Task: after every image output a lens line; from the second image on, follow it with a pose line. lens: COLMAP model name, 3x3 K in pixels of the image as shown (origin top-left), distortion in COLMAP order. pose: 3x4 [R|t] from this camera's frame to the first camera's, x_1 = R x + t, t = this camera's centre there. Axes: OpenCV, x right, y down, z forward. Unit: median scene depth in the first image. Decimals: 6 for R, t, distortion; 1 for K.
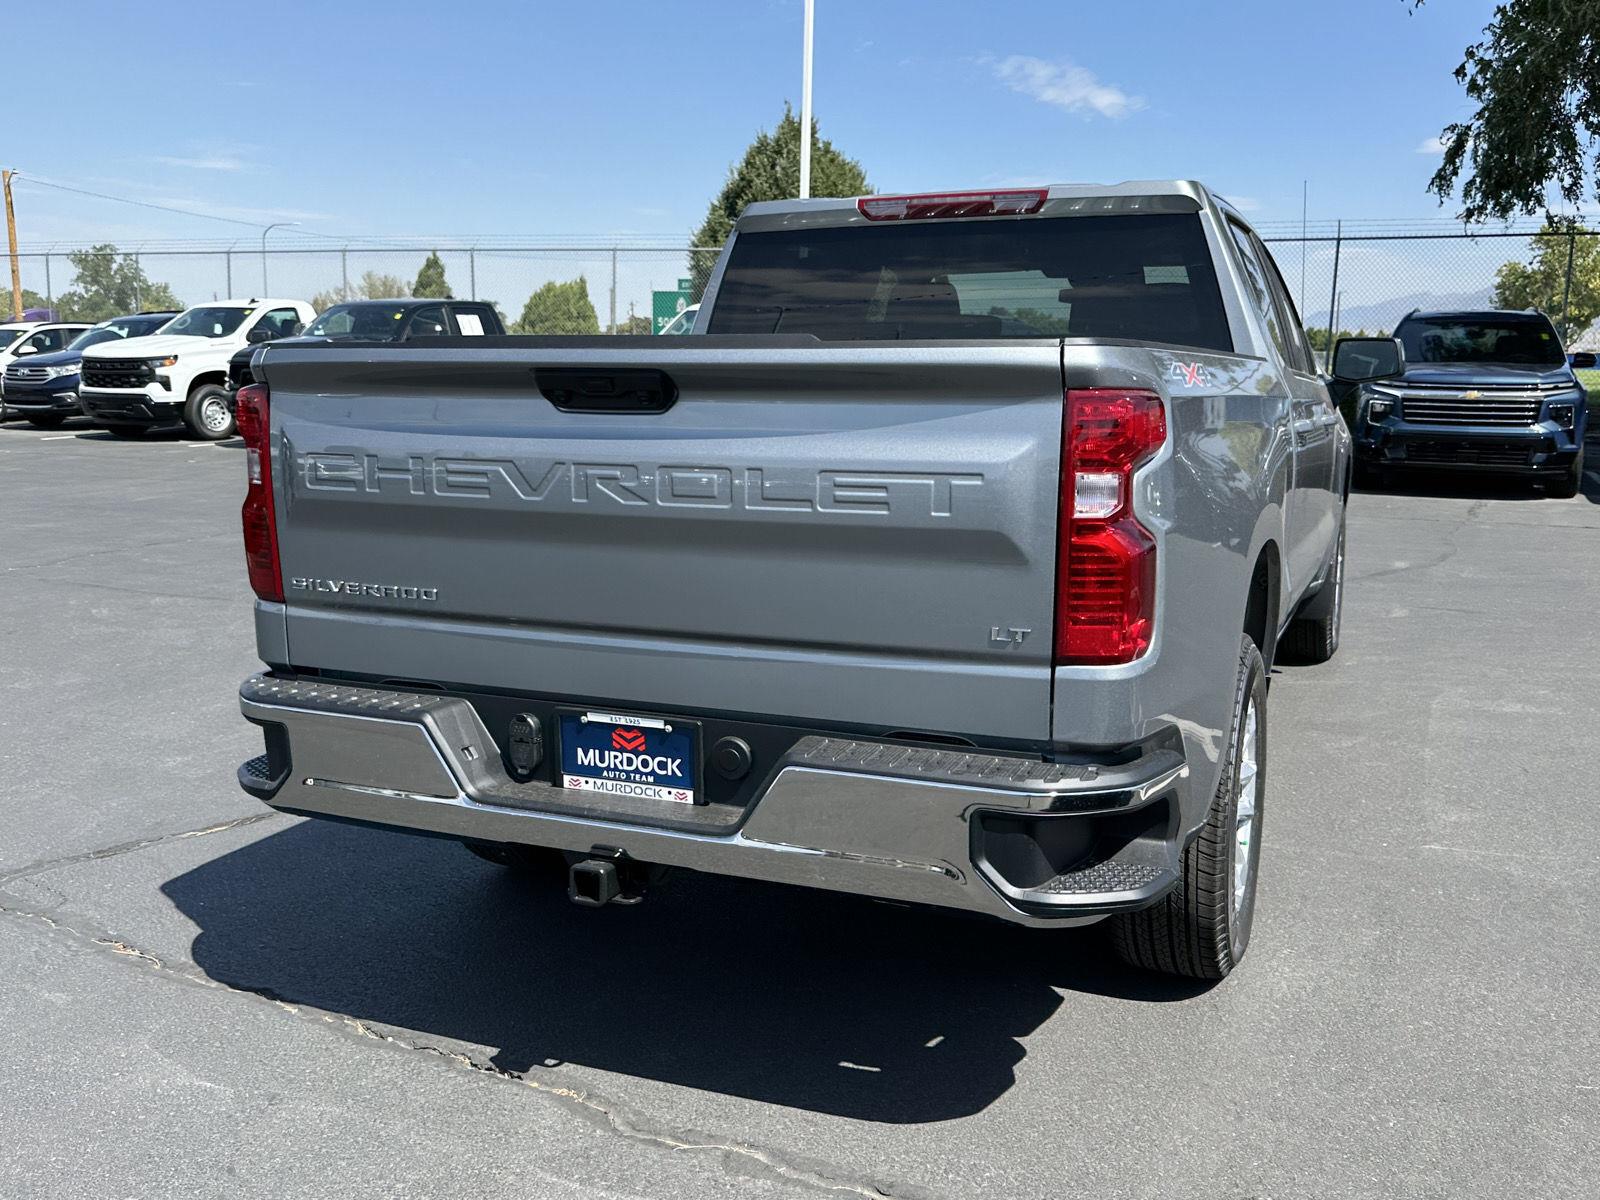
lens RADIAL K [[1444.5, 0, 804.6], [0, 1444.5, 578.1], [0, 0, 1]] dist [0.156485, -0.368792]
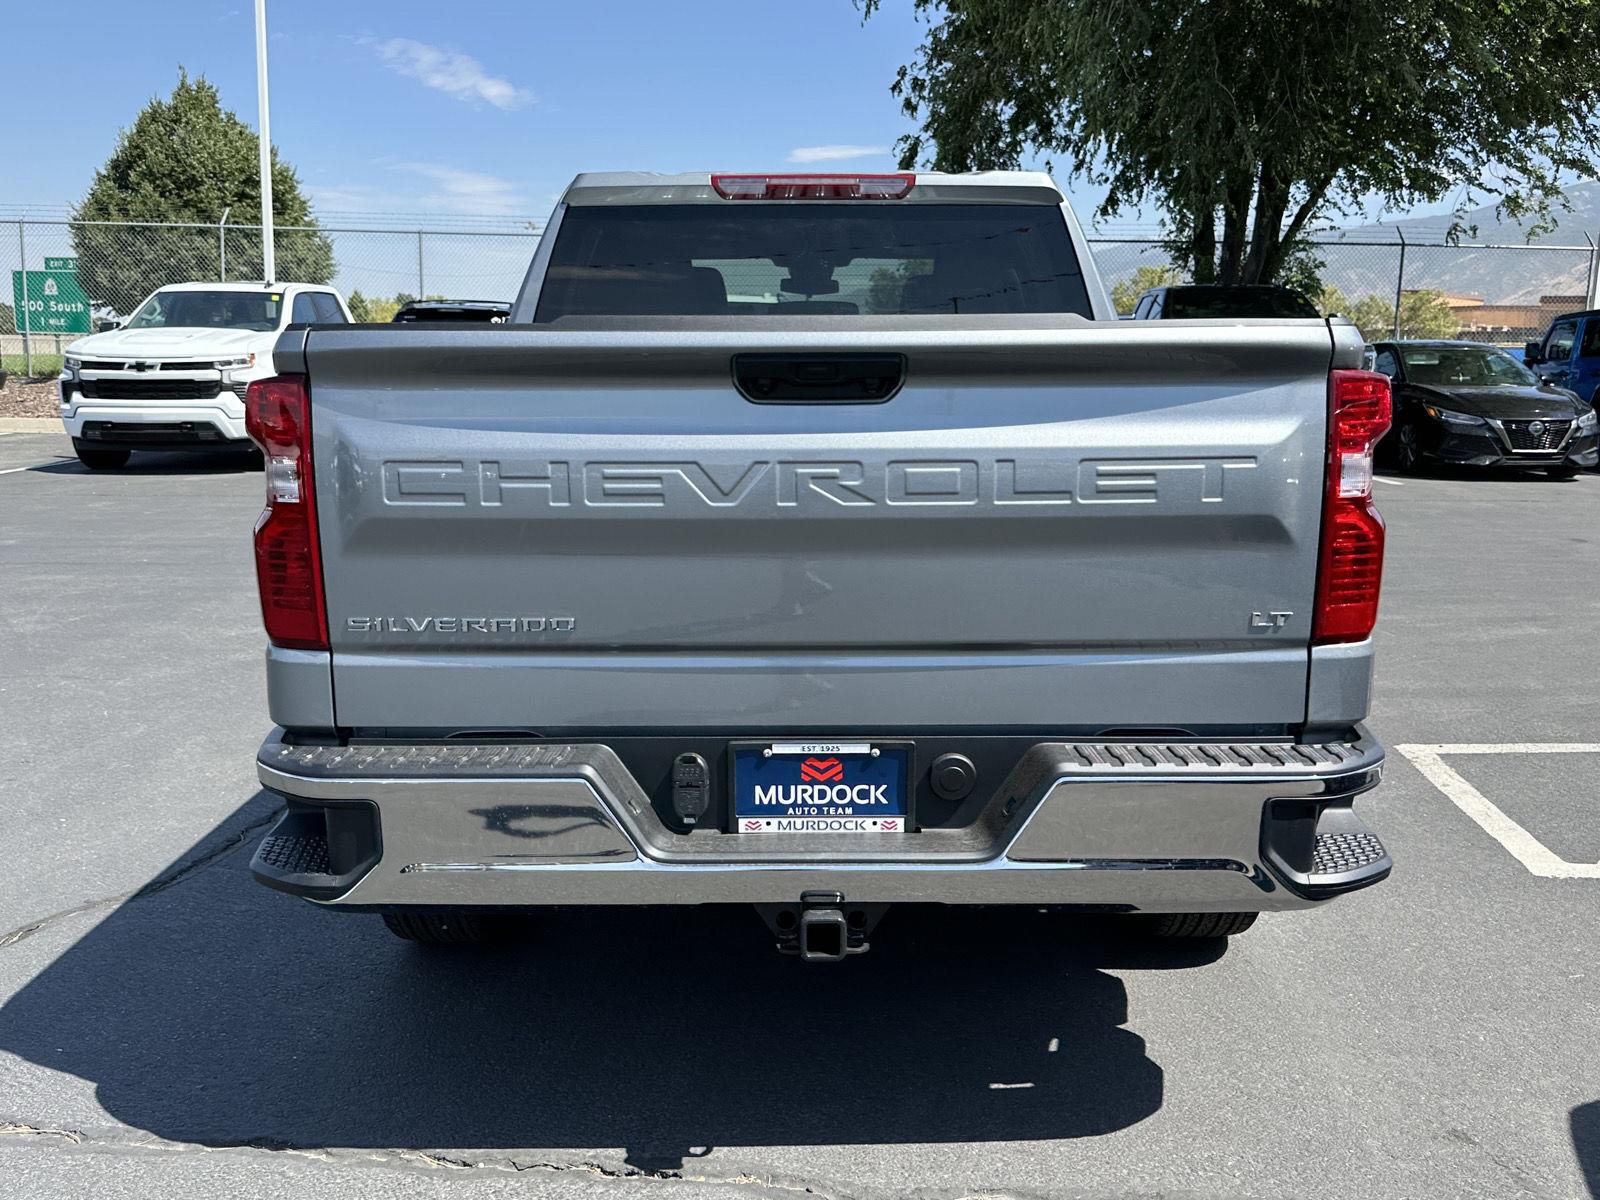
lens RADIAL K [[1433.0, 0, 795.2], [0, 1433.0, 570.8], [0, 0, 1]] dist [0.148266, -0.288816]
pose [[0.919507, -0.062955, 0.387999, -0.463356], [0.061867, 0.997967, 0.015310, -0.024801], [-0.388174, 0.009926, 0.921533, 0.187637]]
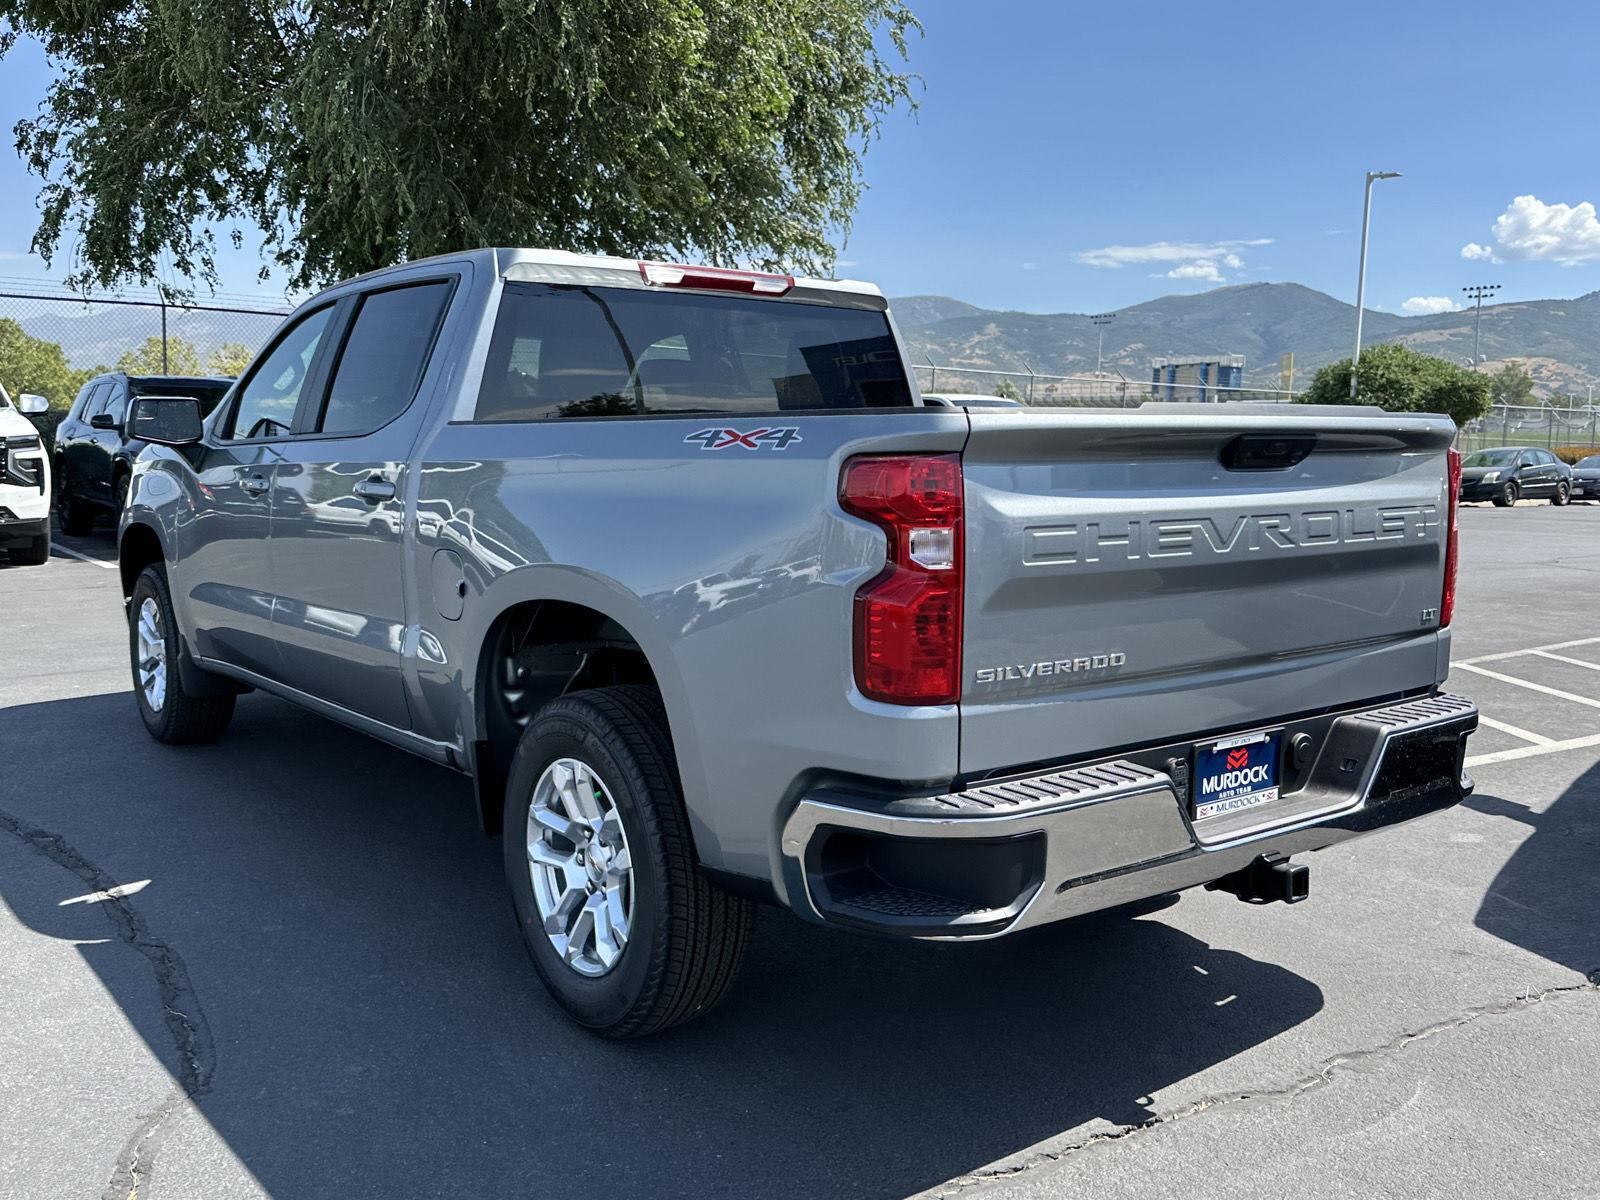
lens RADIAL K [[1444.5, 0, 804.6], [0, 1444.5, 578.1], [0, 0, 1]] dist [0.156485, -0.368792]
pose [[0.487618, -0.085806, 0.868830, -1.242396], [0.124182, 0.991857, 0.028261, -0.100654], [-0.864180, 0.094113, 0.494303, 0.702617]]
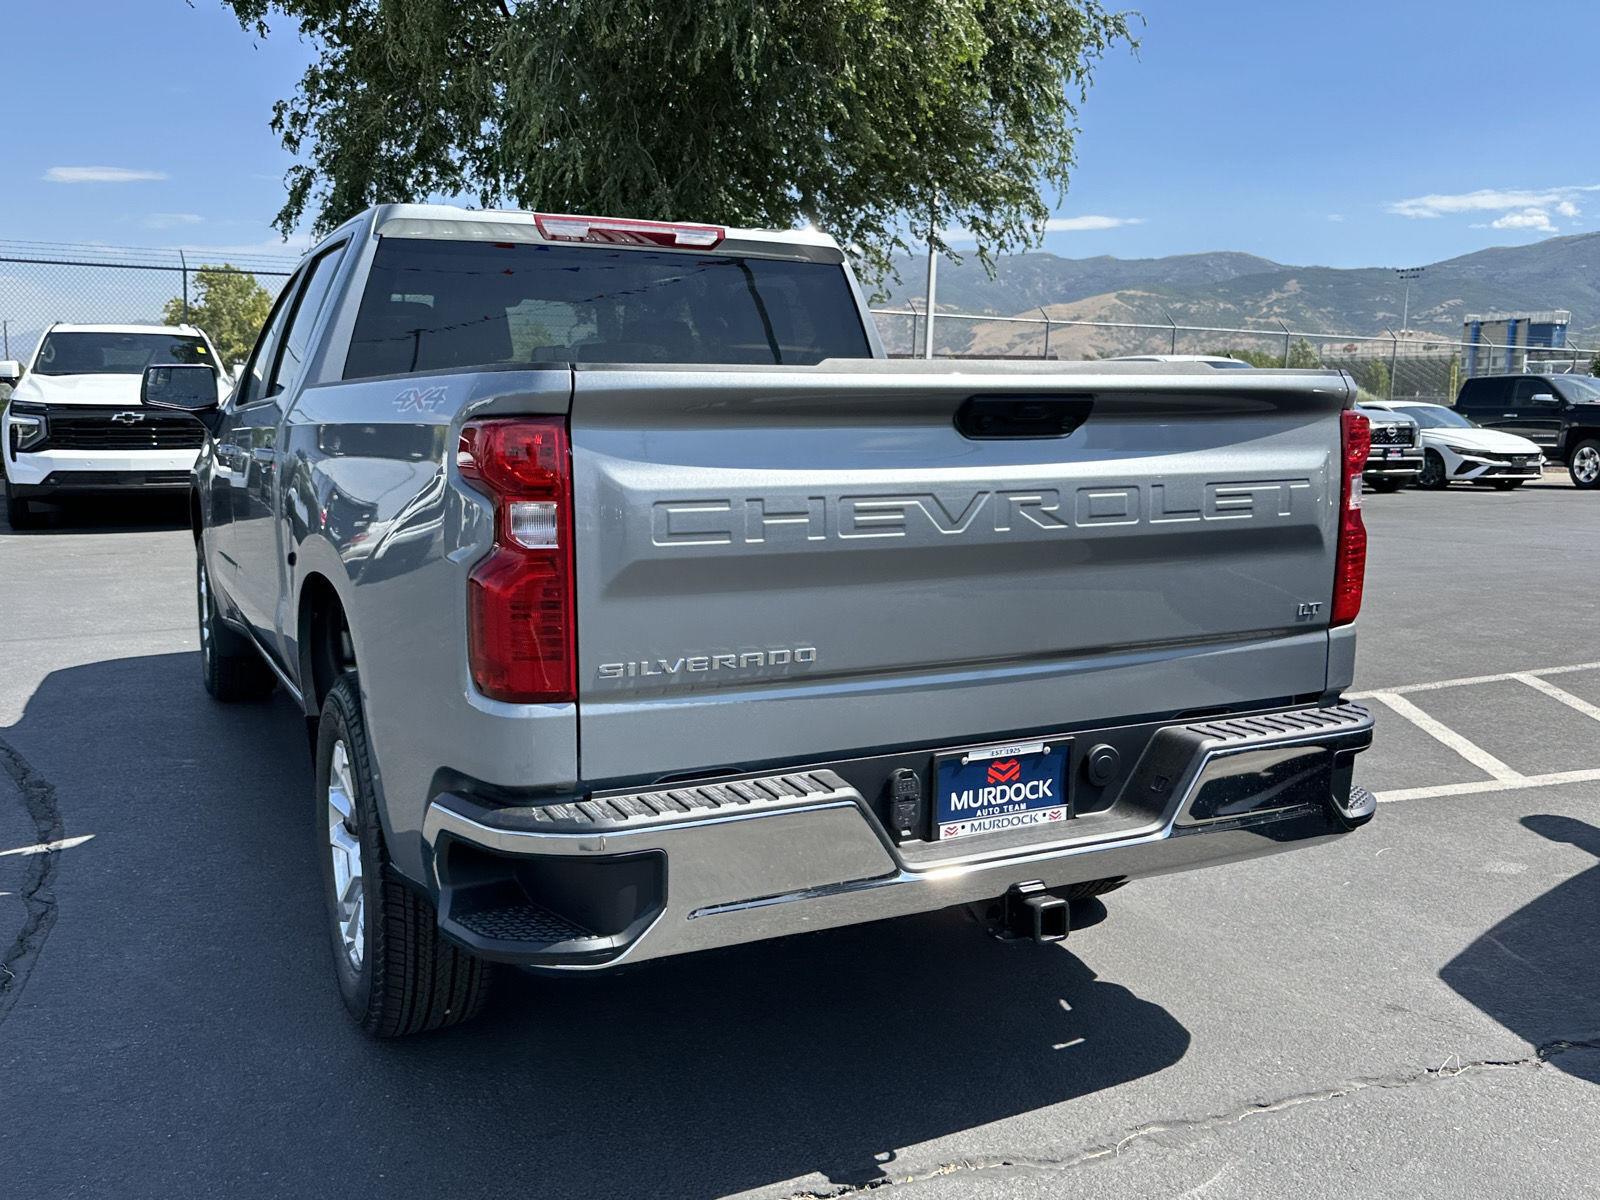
lens RADIAL K [[1444.5, 0, 804.6], [0, 1444.5, 578.1], [0, 0, 1]] dist [0.156485, -0.368792]
pose [[0.647115, -0.094417, 0.756524, -0.920892], [0.111941, 0.993314, 0.028218, -0.059916], [-0.754130, 0.066426, 0.653357, 0.444765]]
